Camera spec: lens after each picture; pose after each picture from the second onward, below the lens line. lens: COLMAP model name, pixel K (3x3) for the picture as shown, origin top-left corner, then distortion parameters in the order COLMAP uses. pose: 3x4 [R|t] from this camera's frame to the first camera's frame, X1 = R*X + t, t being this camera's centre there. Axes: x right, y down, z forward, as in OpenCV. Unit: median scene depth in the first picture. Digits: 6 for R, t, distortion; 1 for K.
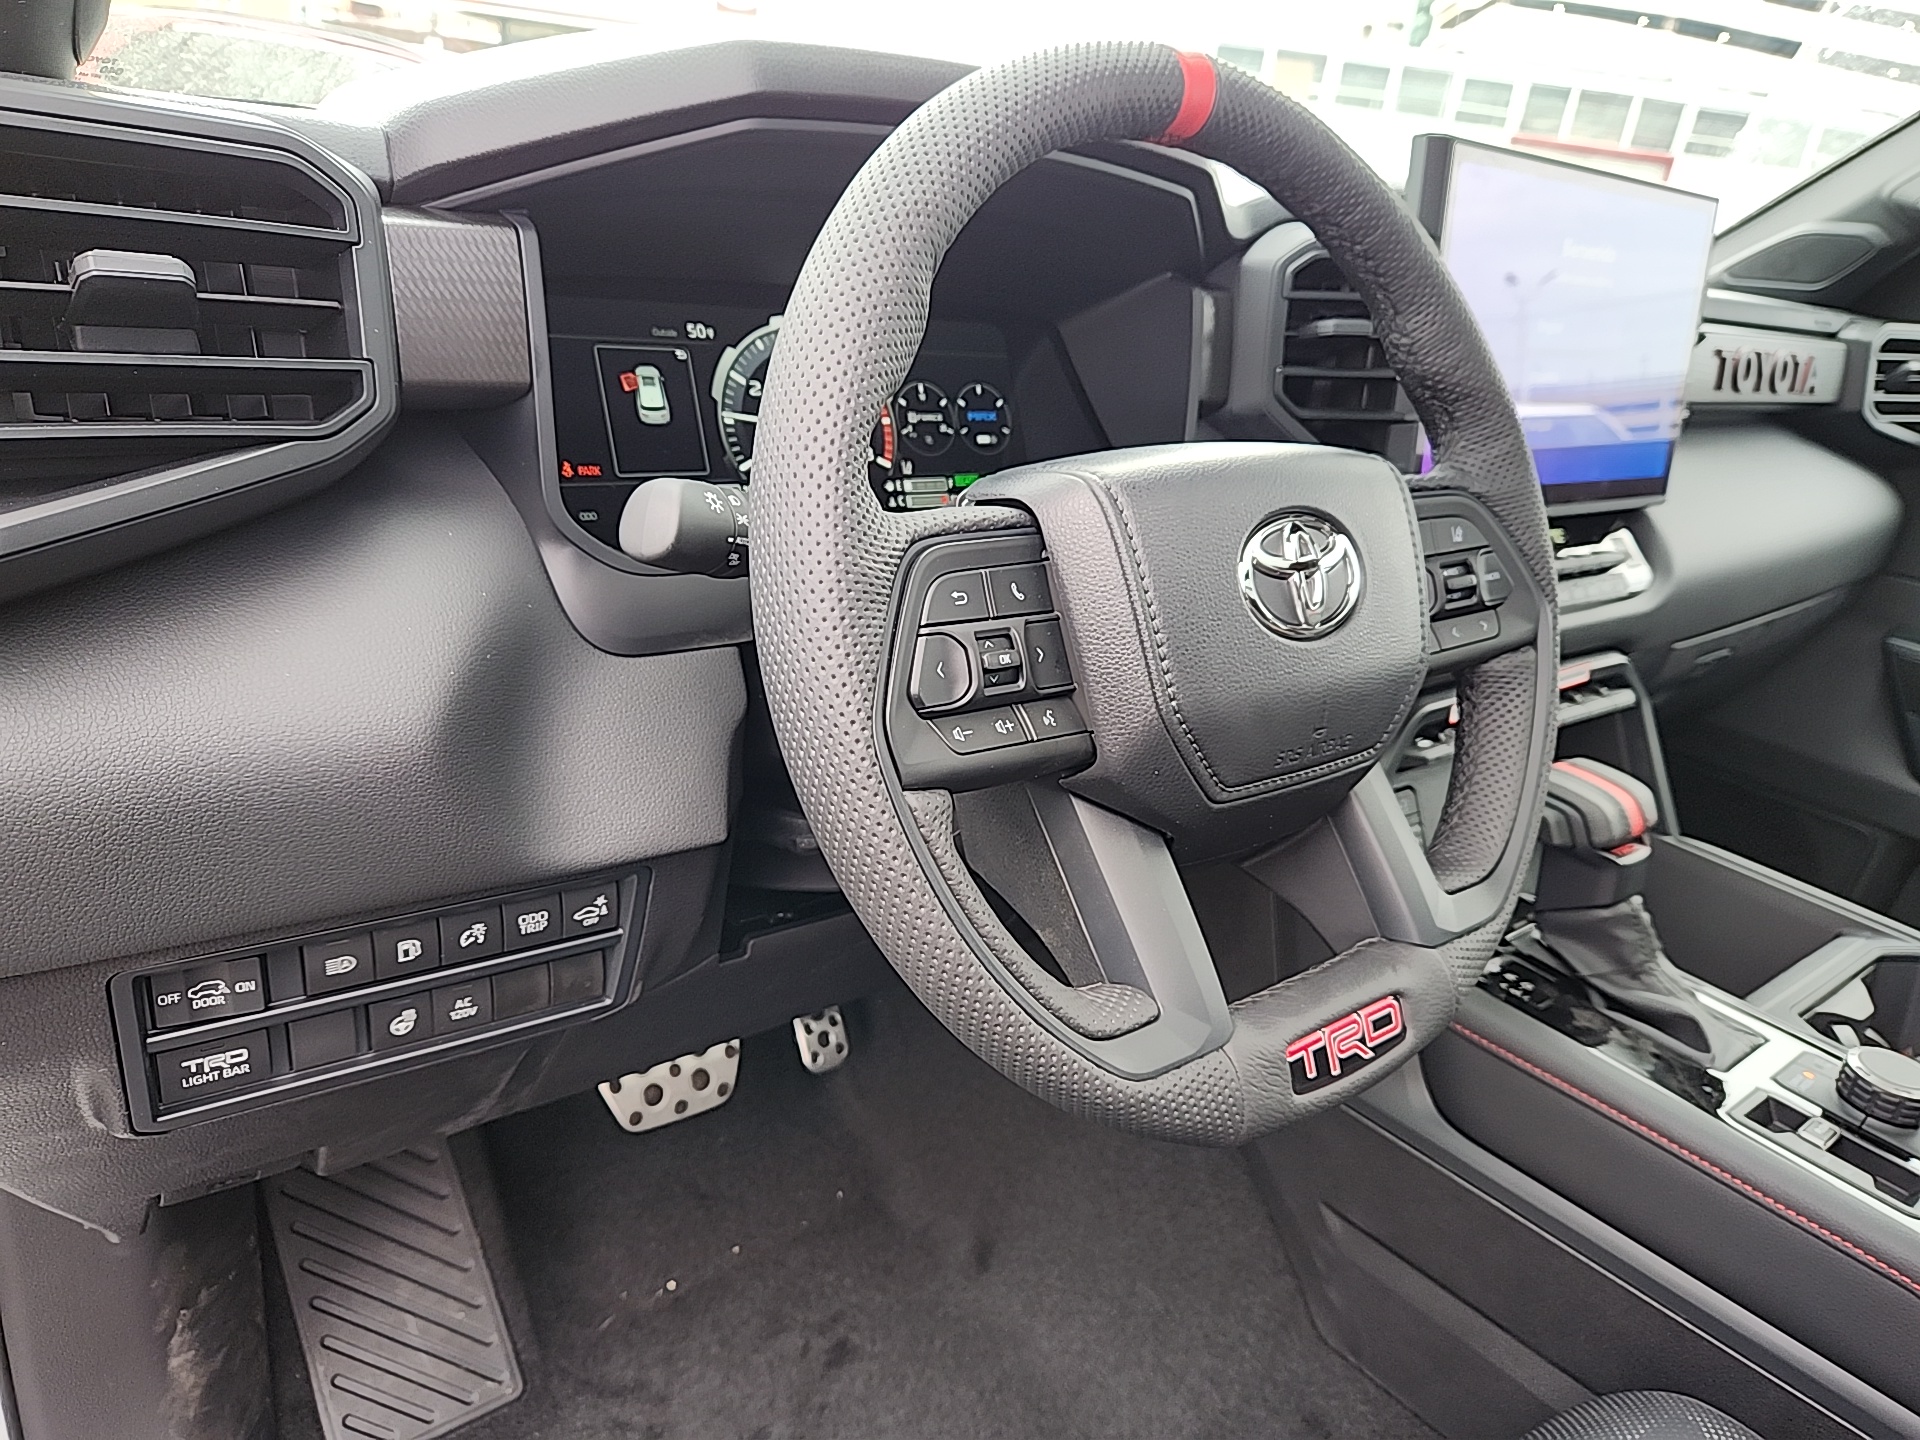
lens RADIAL K [[1315.6, 0, 958.6], [0, 1315.6, 727.0], [0, 0, 1]] dist [0.053107, -0.032297]
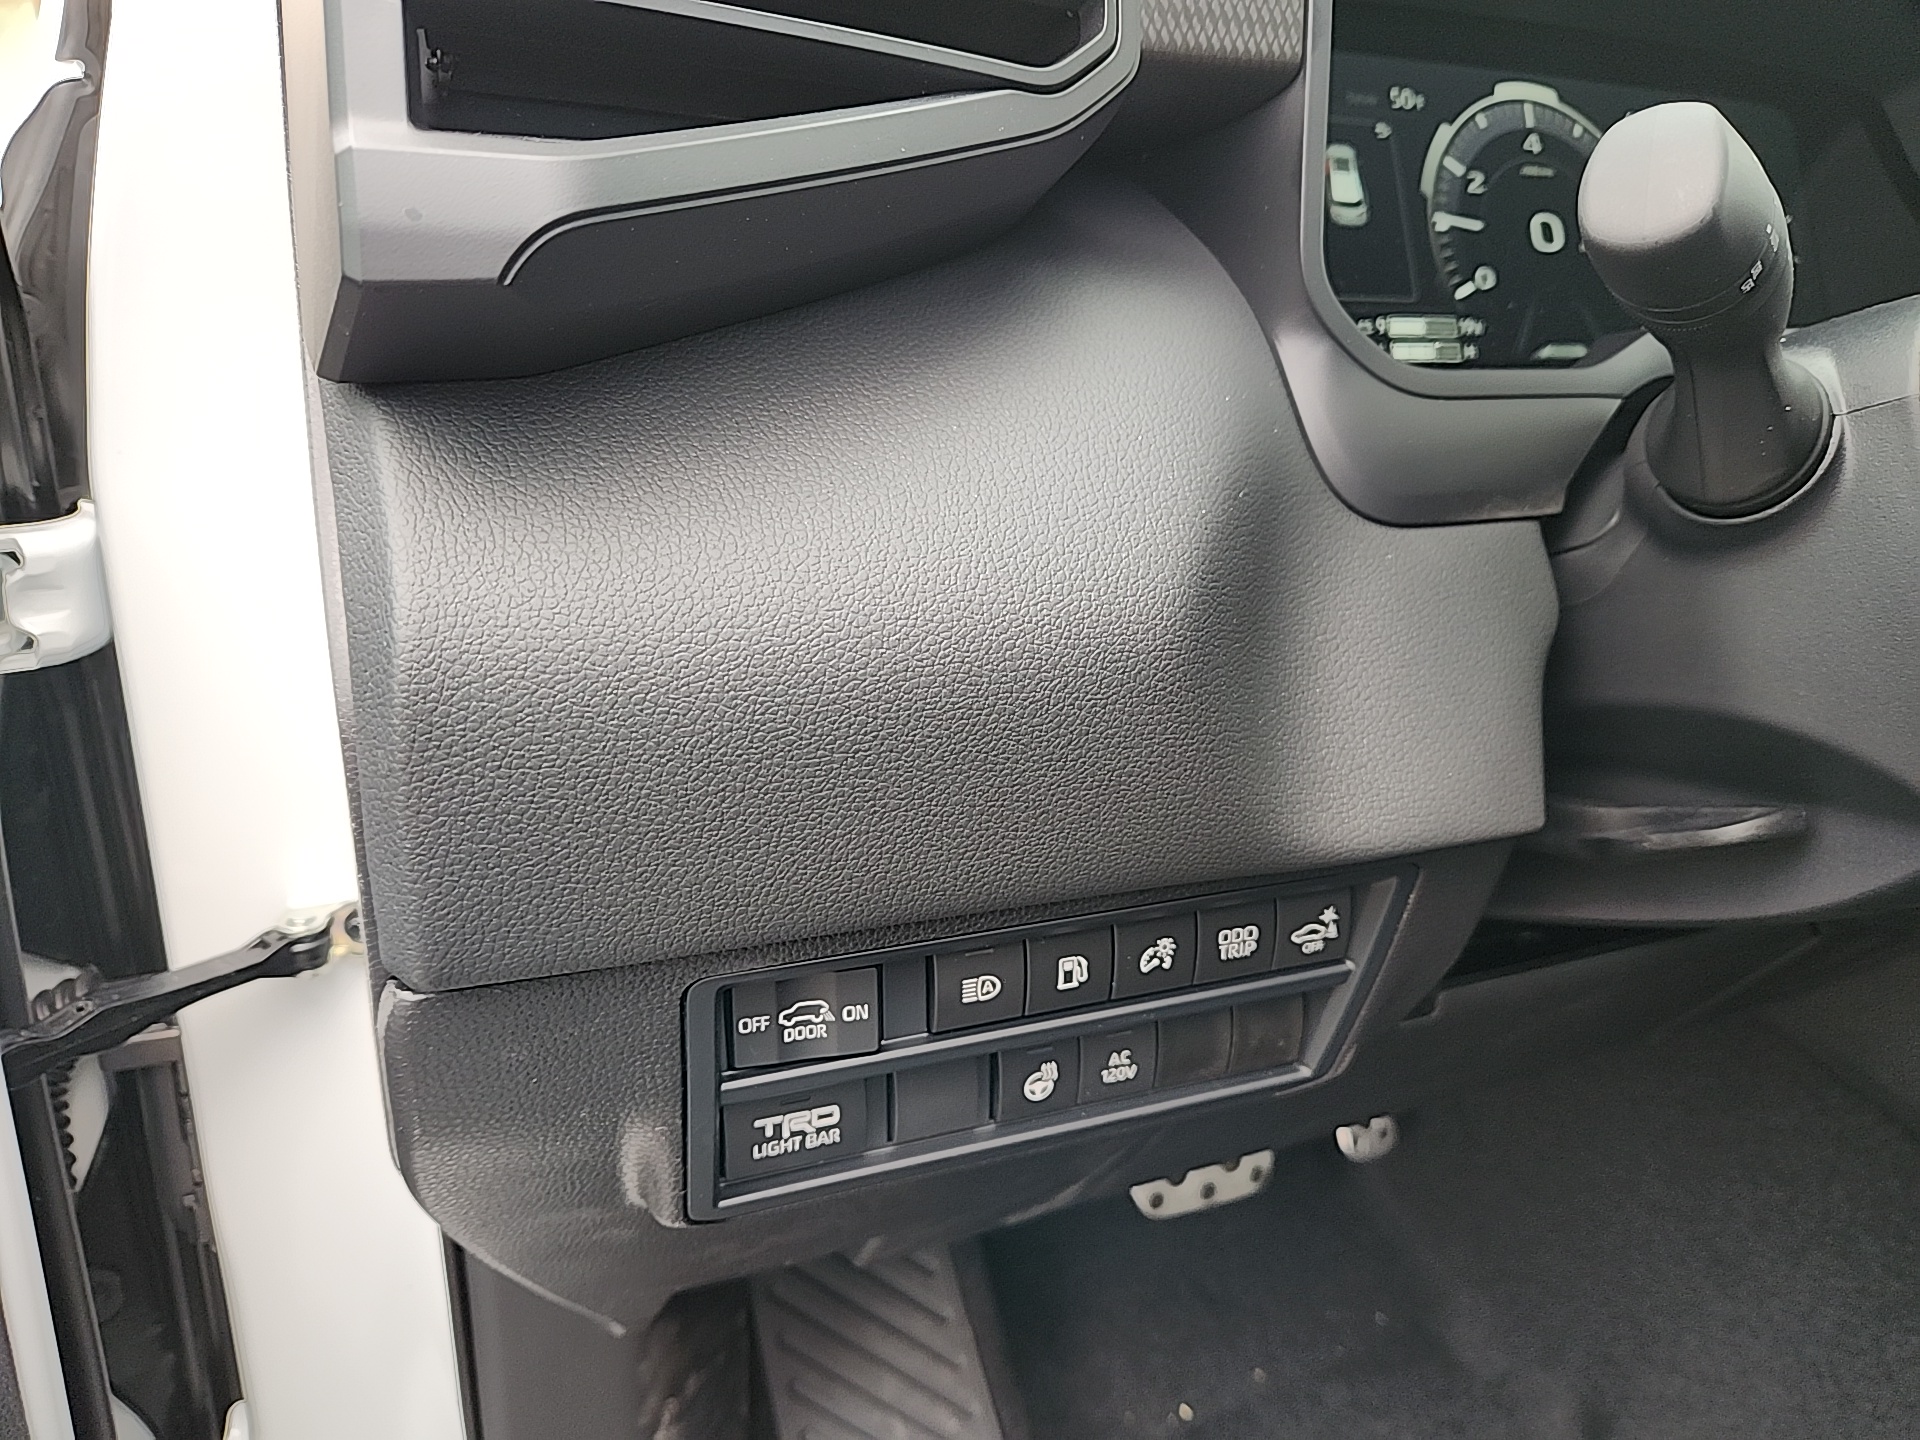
lens RADIAL K [[1315.6, 0, 988.4], [0, 1315.6, 727.4], [0, 0, 1]] dist [0.053107, -0.032297]
pose [[0.970623, 0.018130, -0.239921, -0.270173], [-0.025631, 0.999274, -0.028181, 0.061397], [0.239235, 0.033502, 0.970383, 0.329558]]
